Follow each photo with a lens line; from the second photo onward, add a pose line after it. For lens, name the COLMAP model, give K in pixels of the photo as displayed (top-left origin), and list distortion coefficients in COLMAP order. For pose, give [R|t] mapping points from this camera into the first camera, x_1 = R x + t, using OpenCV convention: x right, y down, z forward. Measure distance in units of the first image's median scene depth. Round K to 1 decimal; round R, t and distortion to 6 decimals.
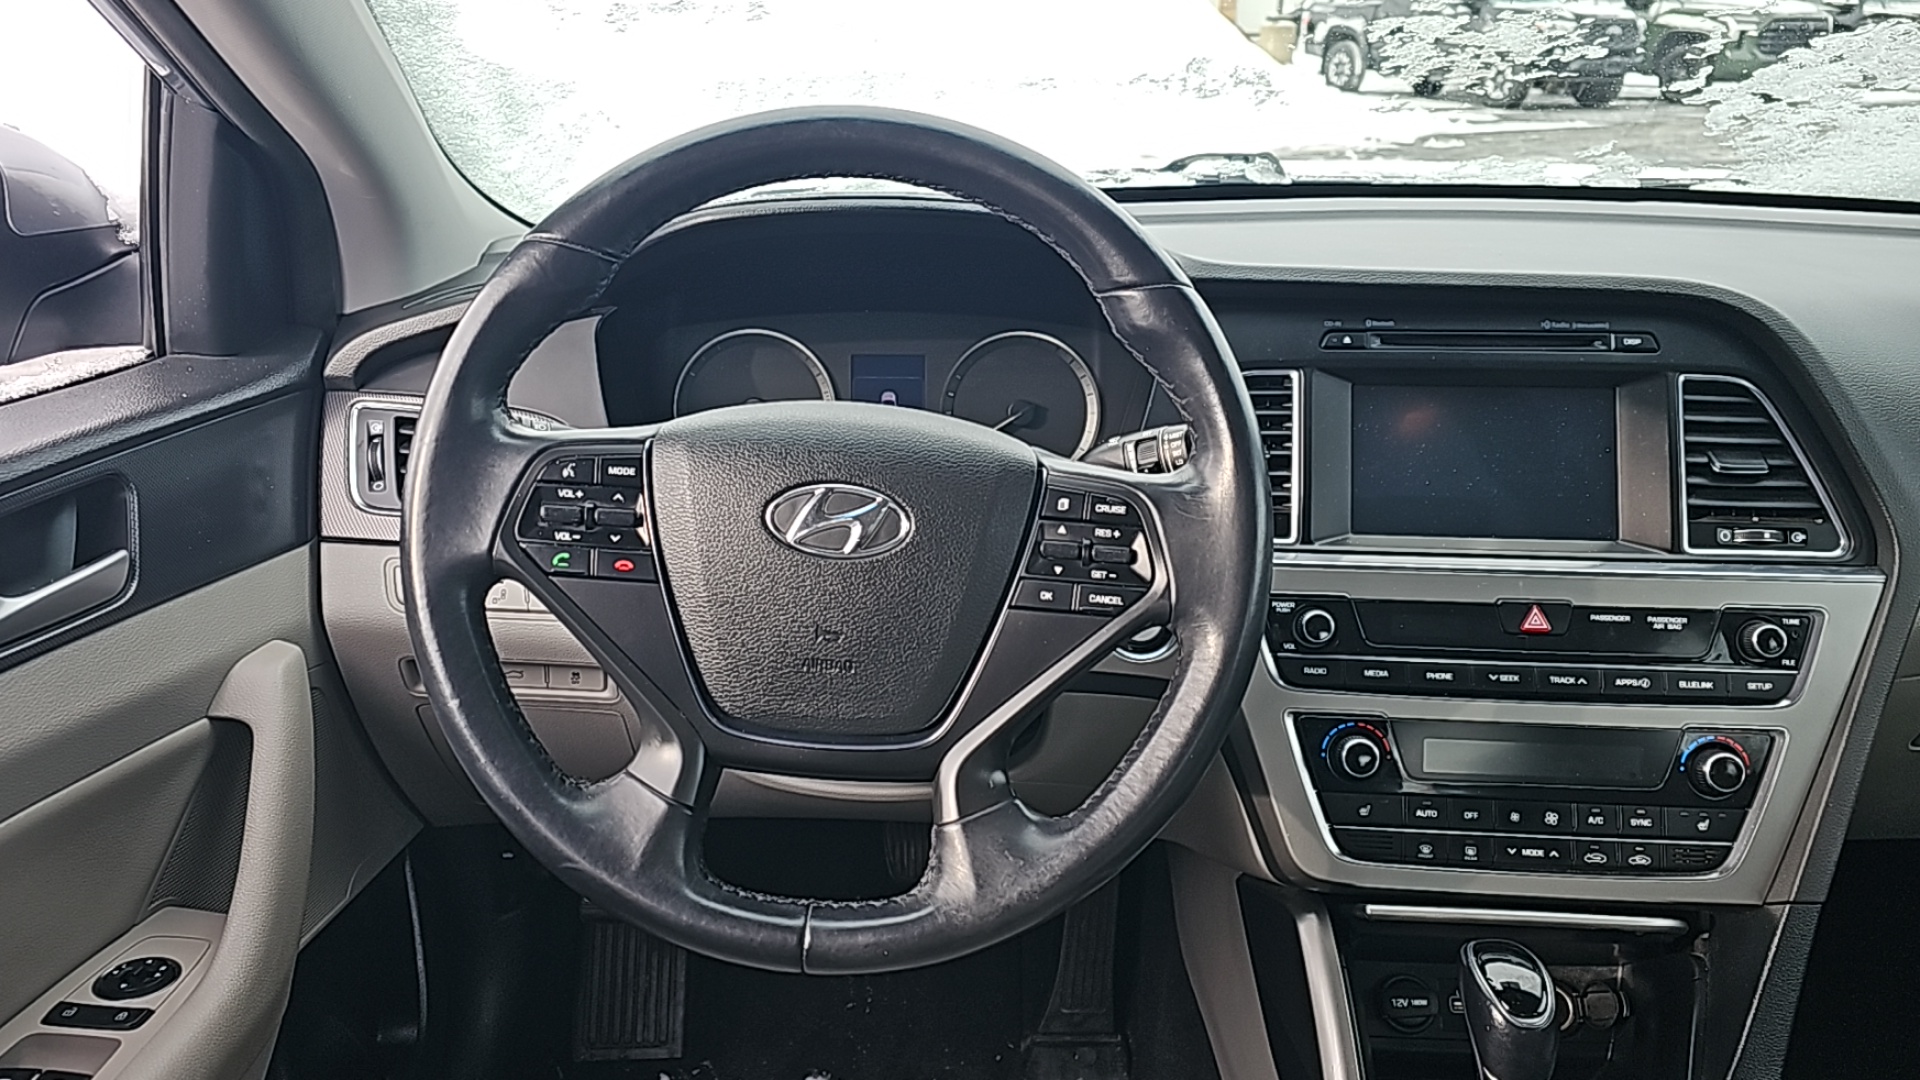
lens RADIAL K [[1374.6, 0, 975.0], [0, 1374.6, 533.1], [0, 0, 1]] dist [0.077283, -0.065560]
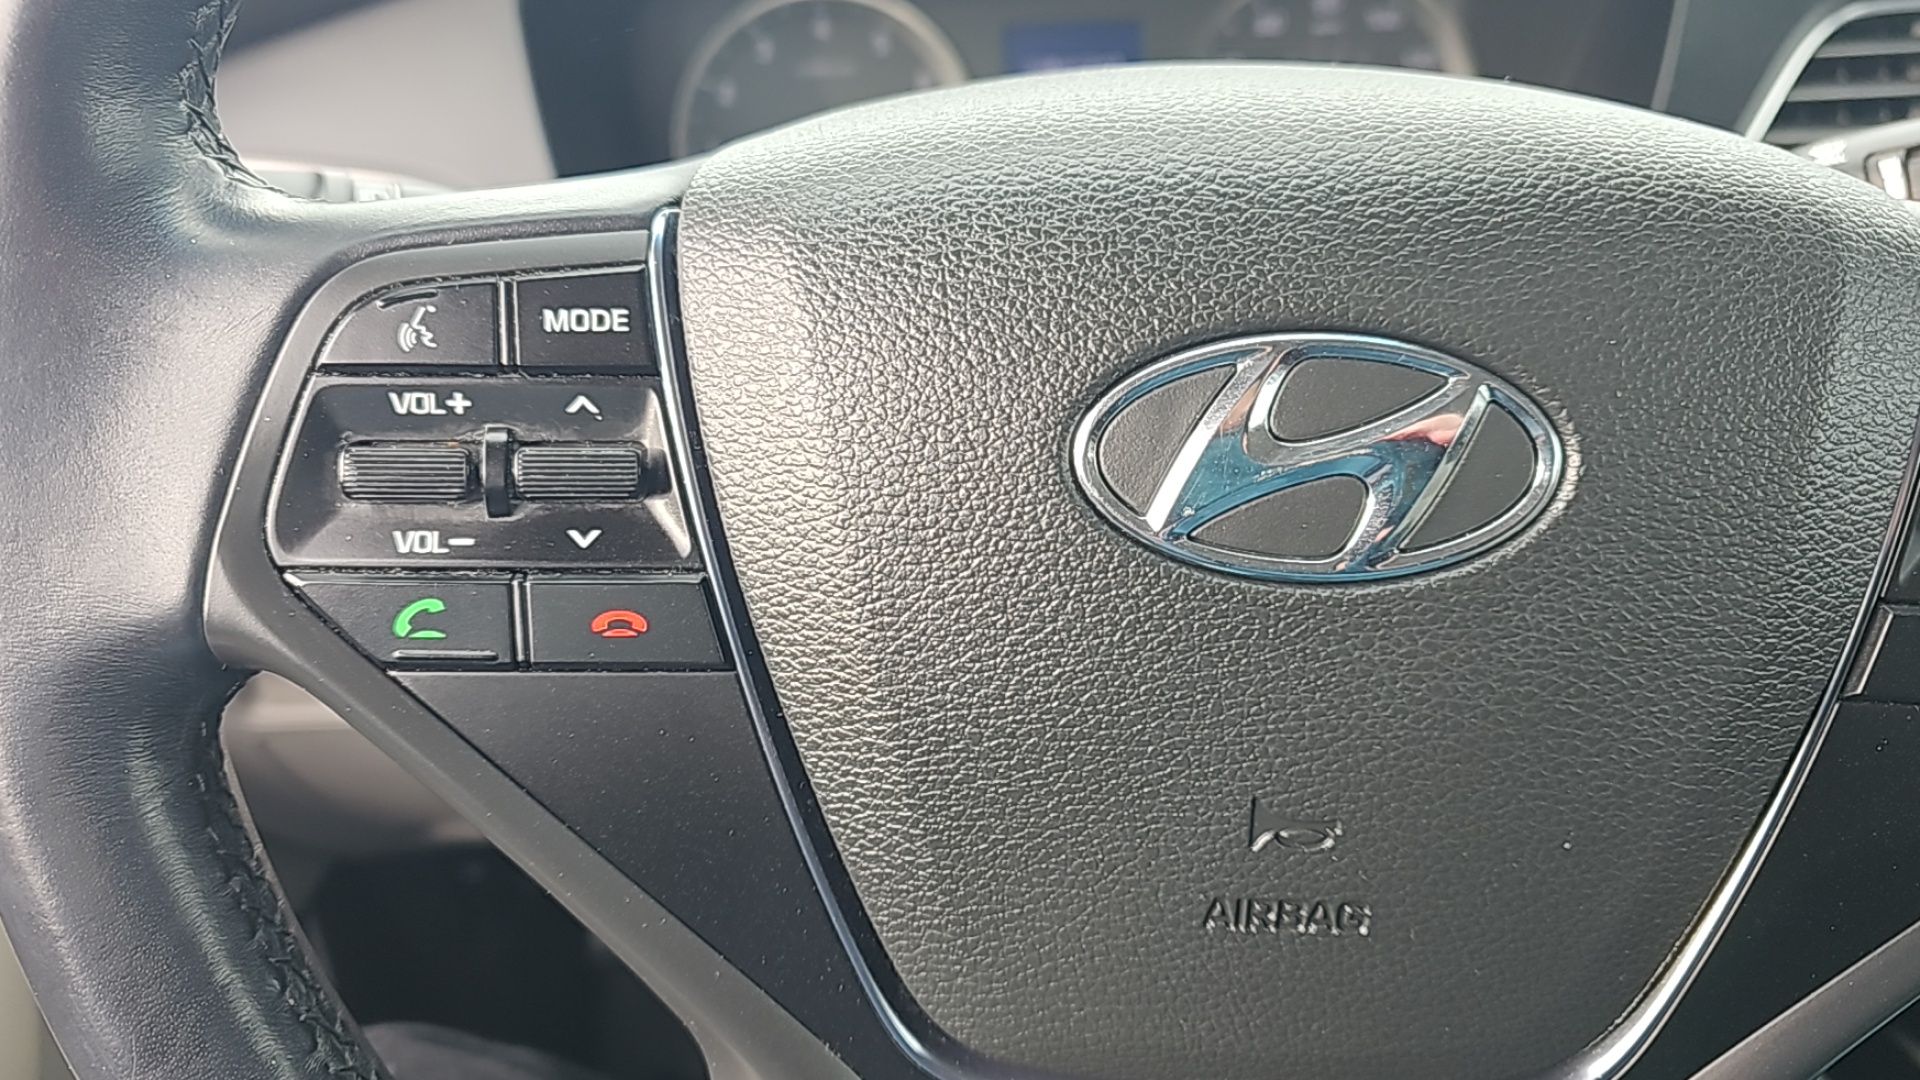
lens RADIAL K [[1372.9, 0, 961.1], [0, 1372.9, 535.0], [0, 0, 1]] dist [0.061398, -0.113709]
pose [[0.998690, -0.047825, -0.018182, -0.127045], [0.050202, 0.984543, 0.167793, -0.034466], [0.009876, -0.168486, 0.985655, 0.519995]]
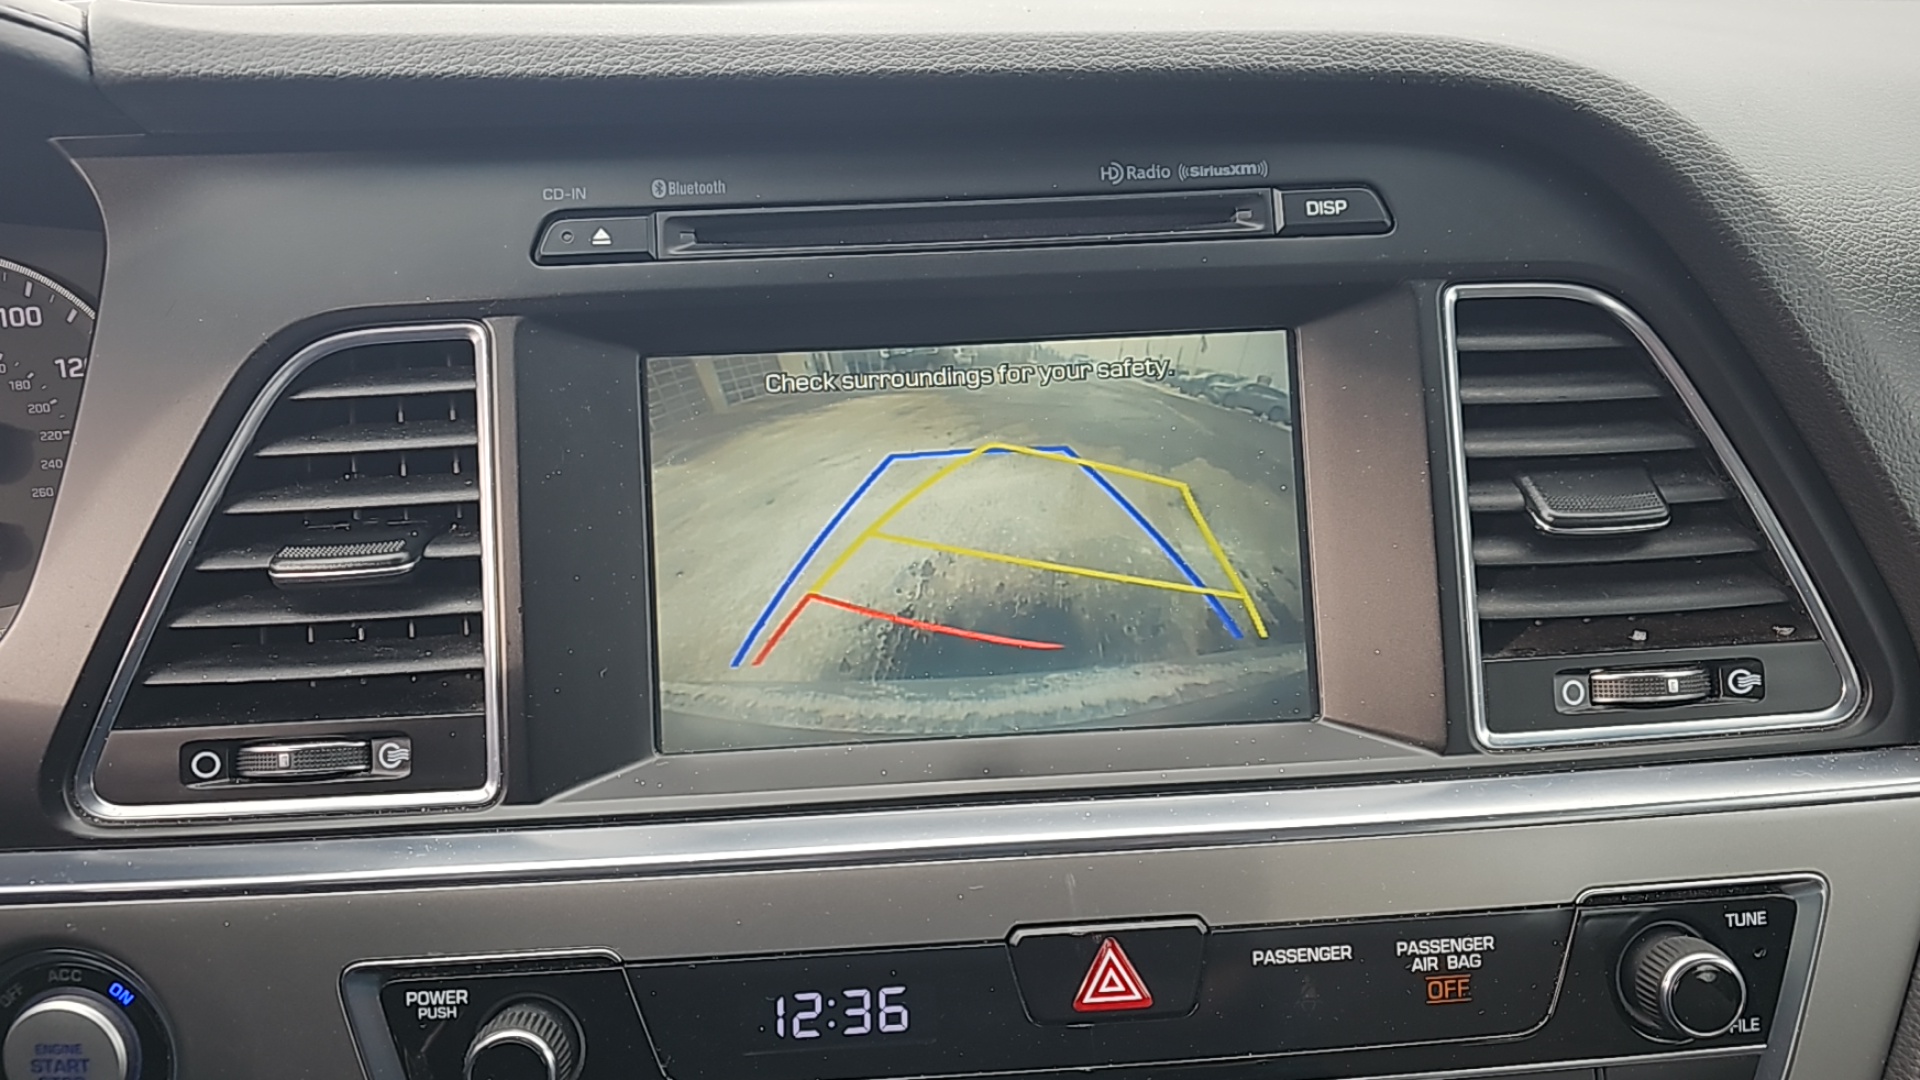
lens RADIAL K [[1409.1, 0, 961.4], [0, 1409.1, 520.1], [0, 0, 1]] dist [0.050492, -0.038971]
pose [[0.989977, -0.076100, 0.118971, 0.330401], [0.068910, 0.995604, 0.063428, -0.086078], [-0.123275, -0.054594, 0.990870, 0.643006]]
